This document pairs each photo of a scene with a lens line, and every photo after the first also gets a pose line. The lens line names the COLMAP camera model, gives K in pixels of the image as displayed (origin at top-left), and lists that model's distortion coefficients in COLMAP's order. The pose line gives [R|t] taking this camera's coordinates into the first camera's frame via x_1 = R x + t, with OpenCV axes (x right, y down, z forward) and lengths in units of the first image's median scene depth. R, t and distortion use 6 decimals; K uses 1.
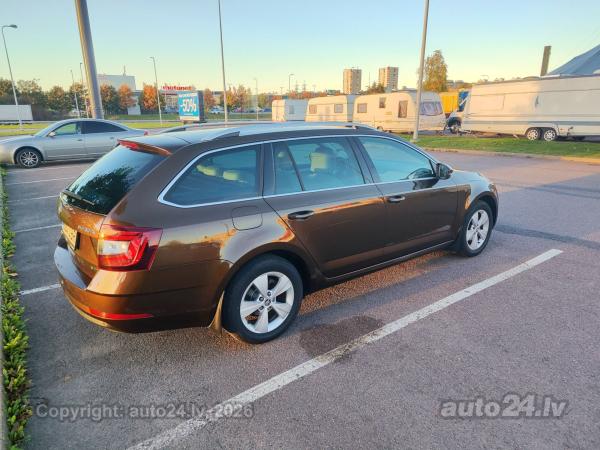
lens RADIAL K [[389.9, 0, 300.0], [0, 389.9, 225.0], [0, 0, 1]] dist [0.046740, -0.000558]
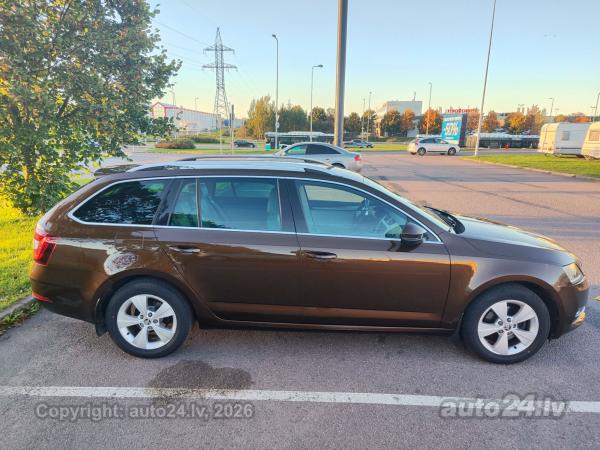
lens RADIAL K [[389.9, 0, 300.0], [0, 389.9, 225.0], [0, 0, 1]] dist [0.046740, -0.000558]
pose [[0.789547, 0.160218, -0.592407, 0.613324], [-0.191573, 0.981426, 0.010106, -0.114345], [0.583023, 0.105510, 0.805575, 0.237152]]
